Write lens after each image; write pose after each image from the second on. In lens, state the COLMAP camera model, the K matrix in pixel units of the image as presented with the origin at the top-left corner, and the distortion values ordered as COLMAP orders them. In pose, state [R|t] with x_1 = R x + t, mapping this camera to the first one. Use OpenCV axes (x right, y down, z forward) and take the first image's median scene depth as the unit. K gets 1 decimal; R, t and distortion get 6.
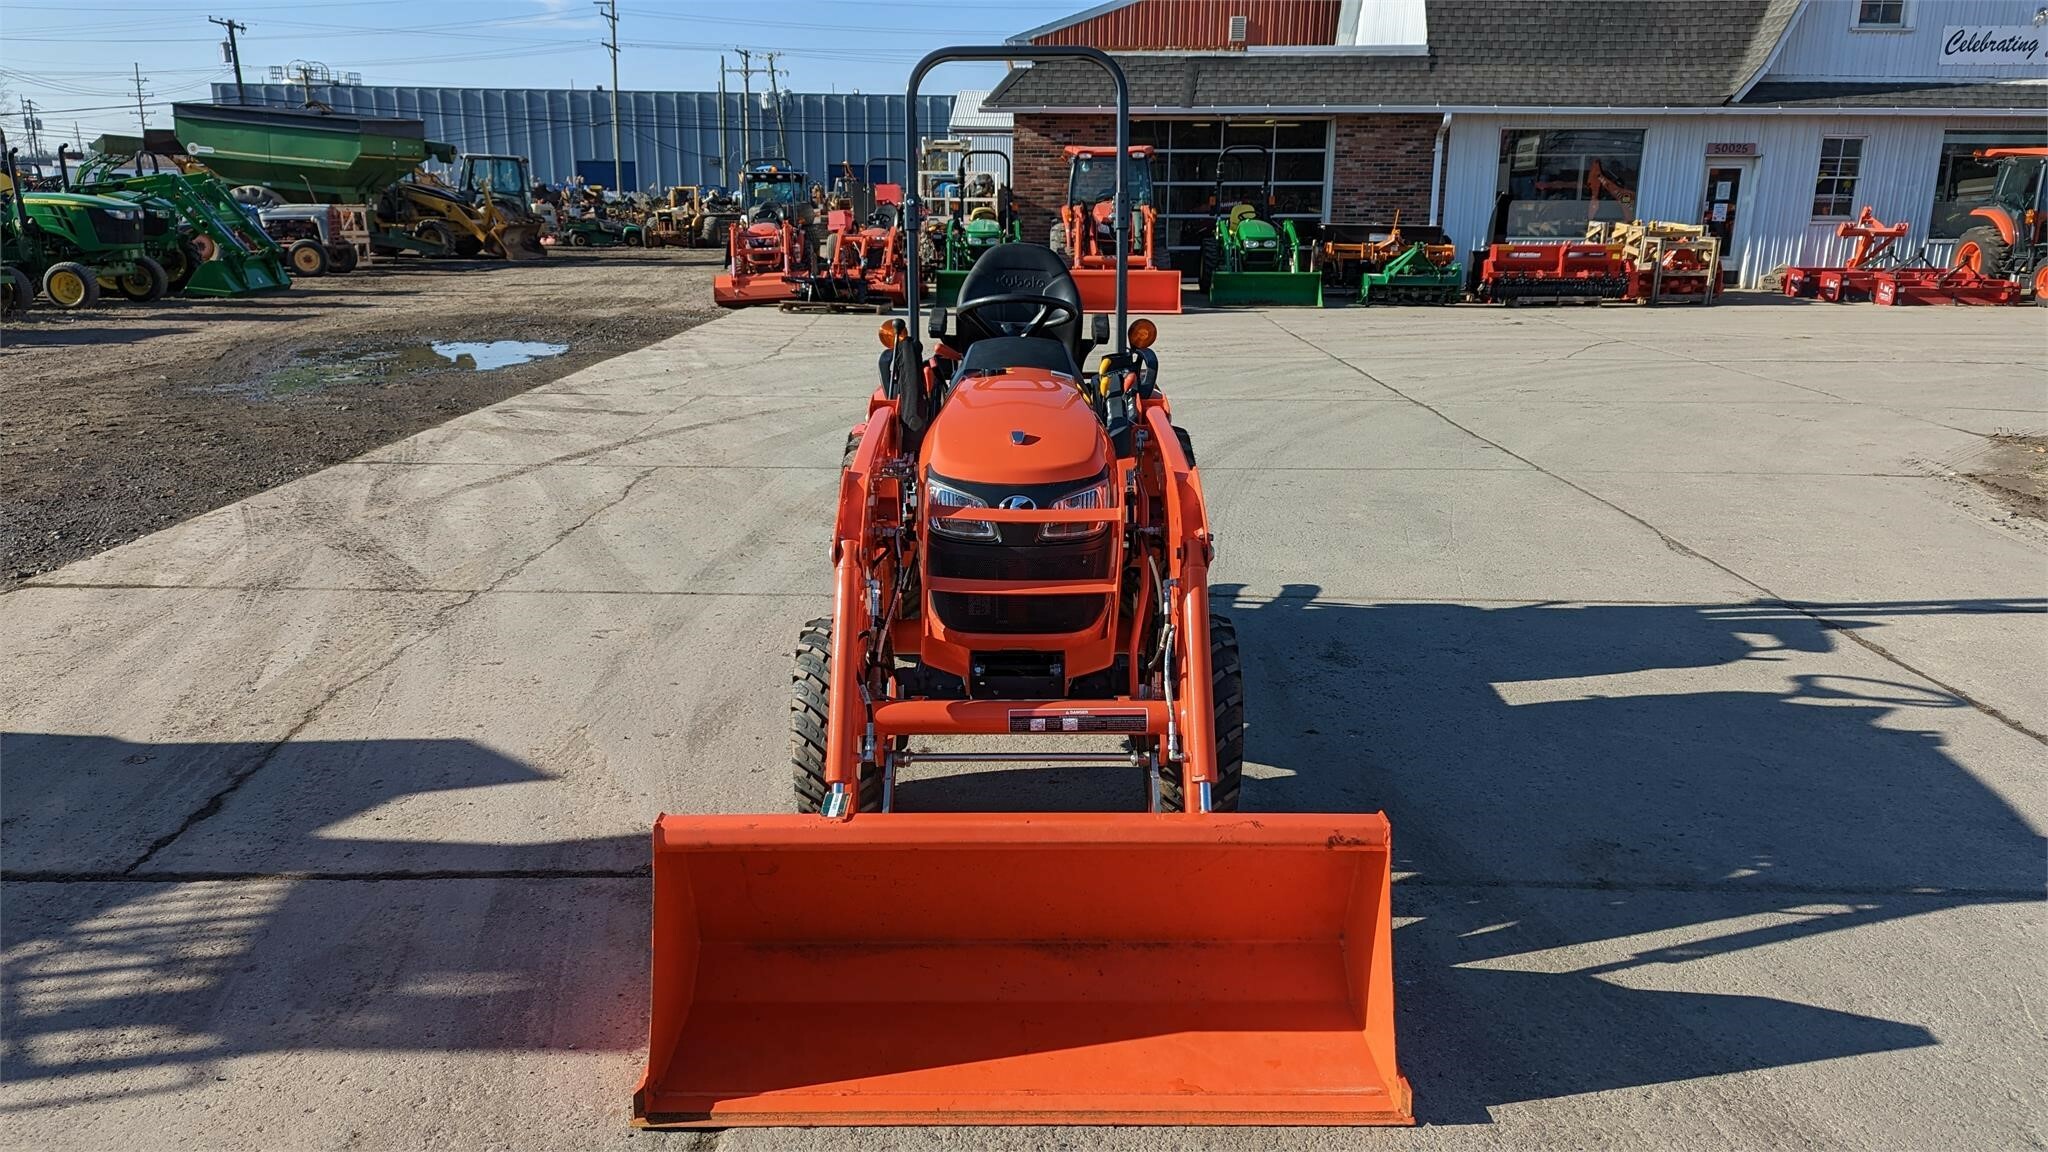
lens RADIAL K [[1472.5, 0, 1015.8], [0, 1472.5, 584.7], [0, 0, 1]] dist [0.028624, -0.026572]
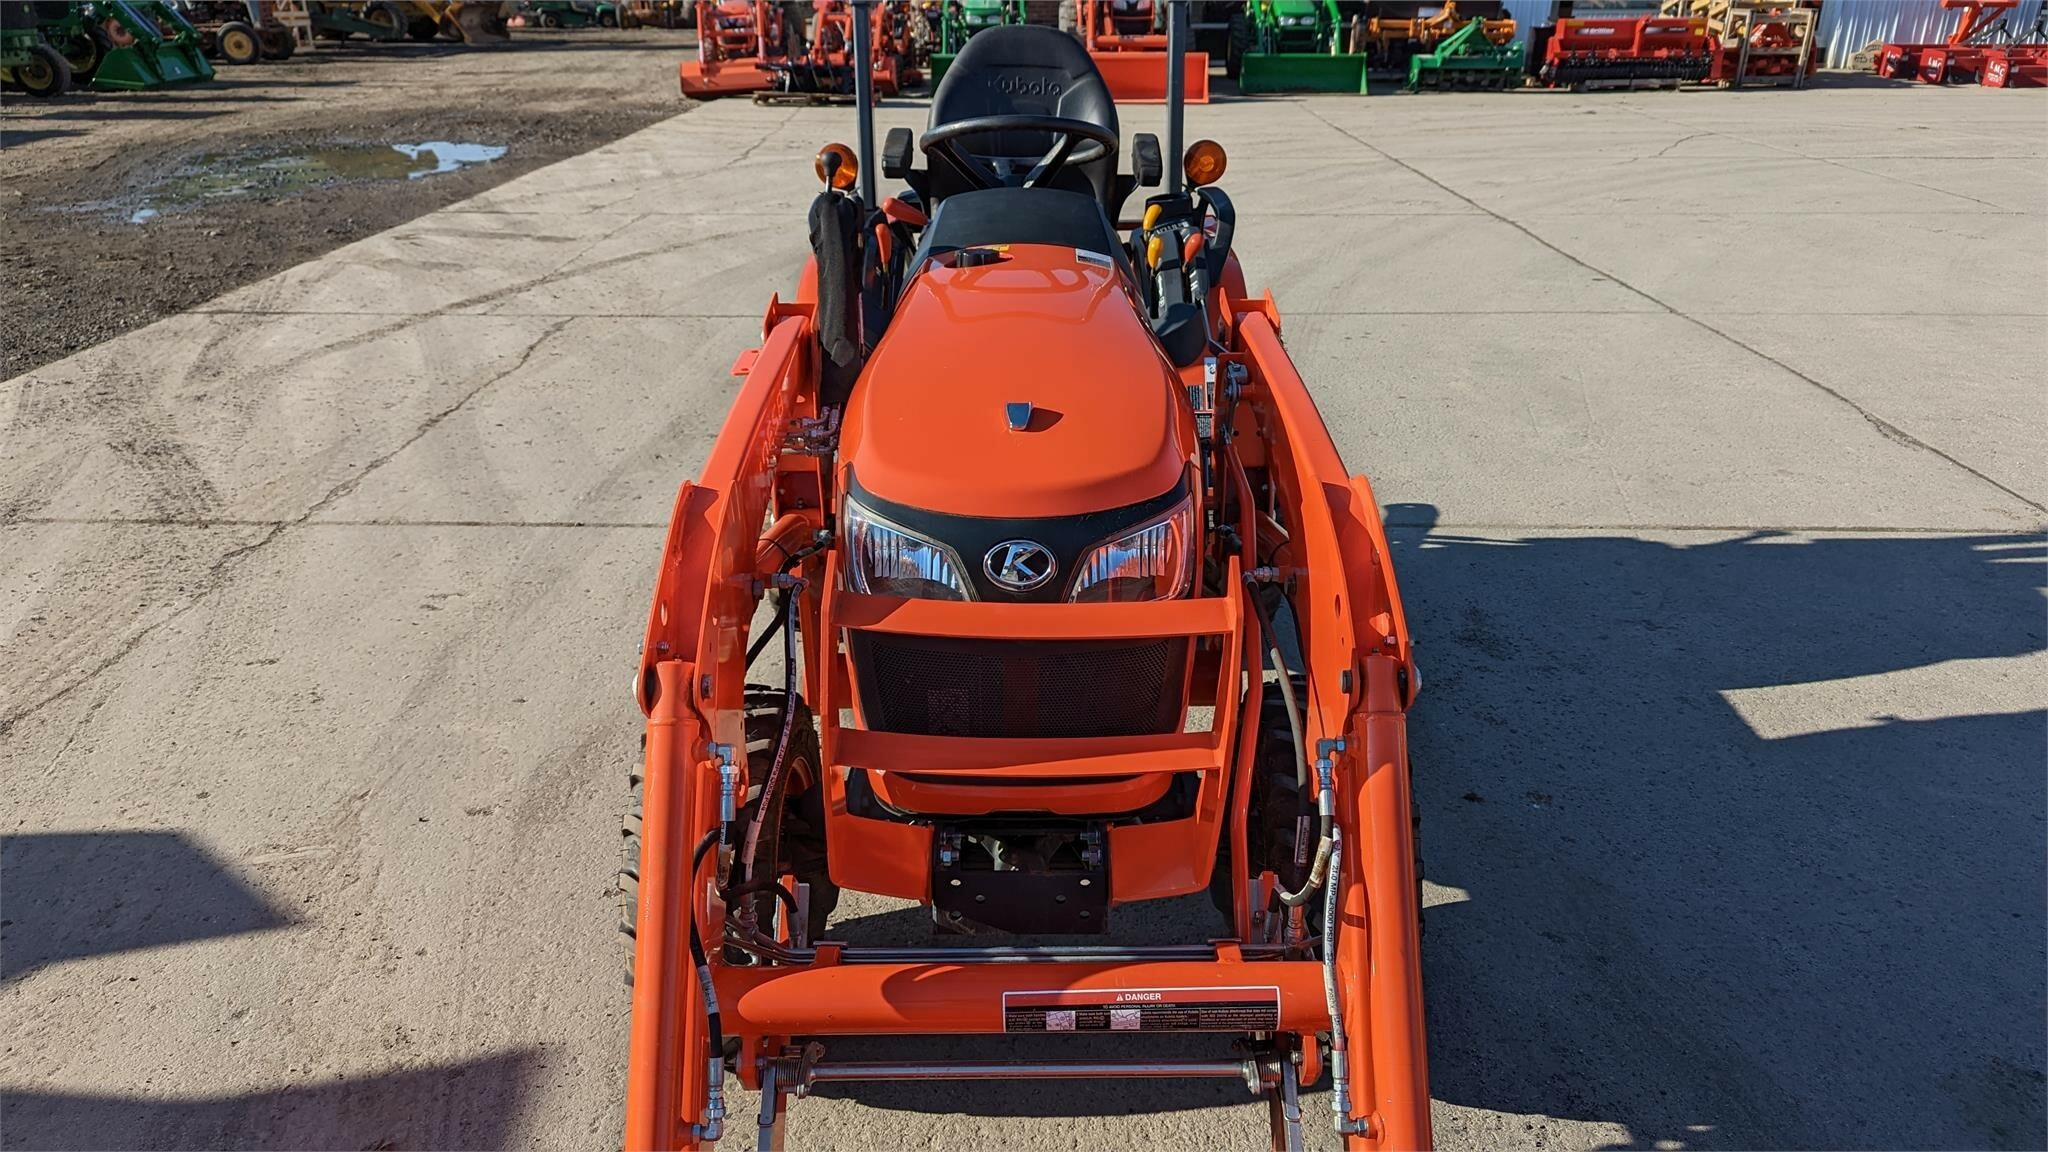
lens RADIAL K [[1472.5, 0, 1022.1], [0, 1472.5, 578.9], [0, 0, 1]] dist [0.028624, -0.026572]
pose [[0.999980, -0.005915, -0.002009, 0.001373], [0.006129, 0.991119, 0.132833, -0.047889], [0.001205, -0.132843, 0.991136, 0.204634]]
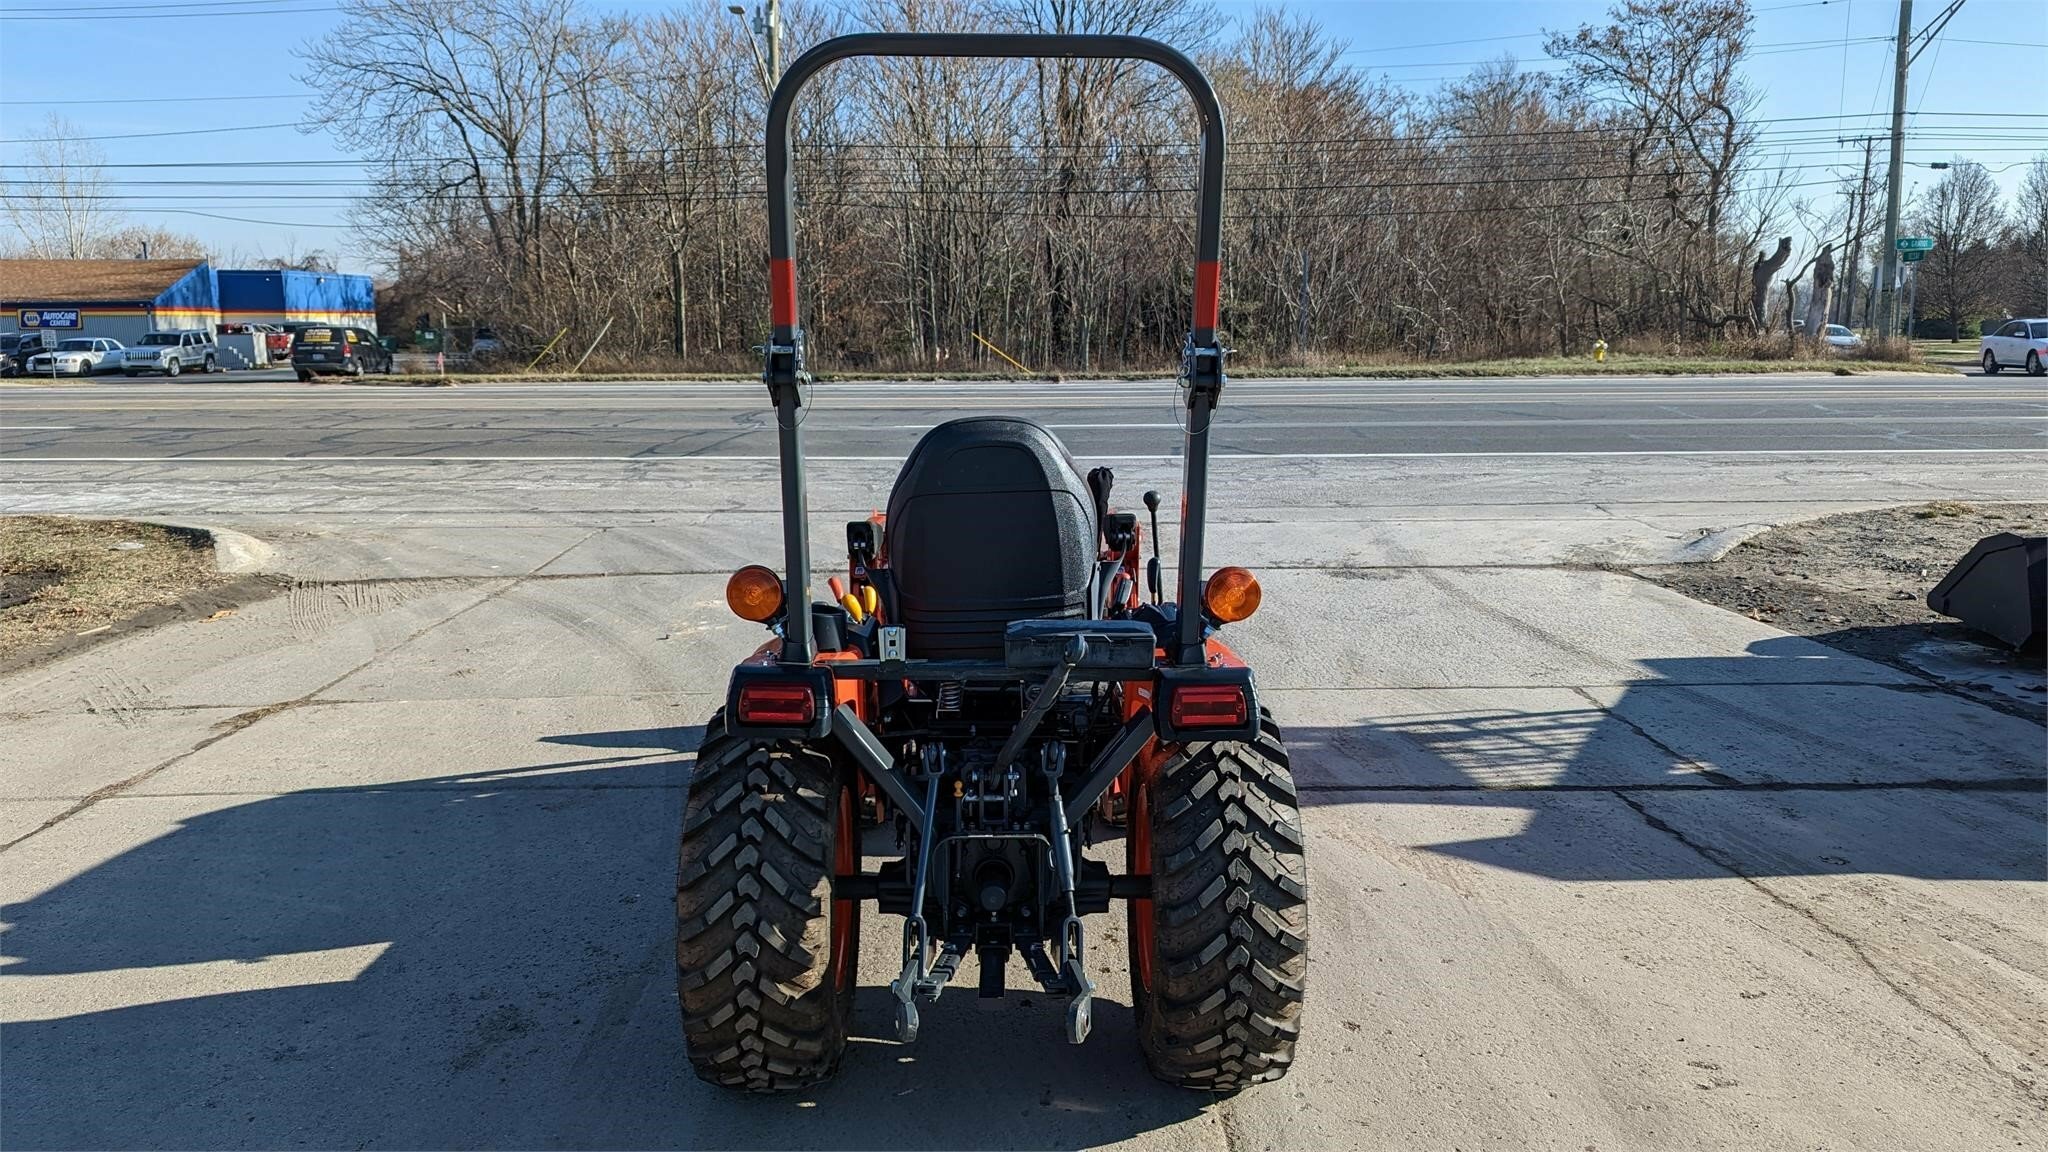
lens RADIAL K [[1472.5, 0, 1016.7], [0, 1472.5, 577.1], [0, 0, 1]] dist [0.028624, -0.026572]
pose [[-0.999884, -0.000640, -0.015209, 0.001423], [-0.006873, 0.910451, 0.413561, -0.263171], [0.013583, 0.413618, -0.910349, 0.993199]]
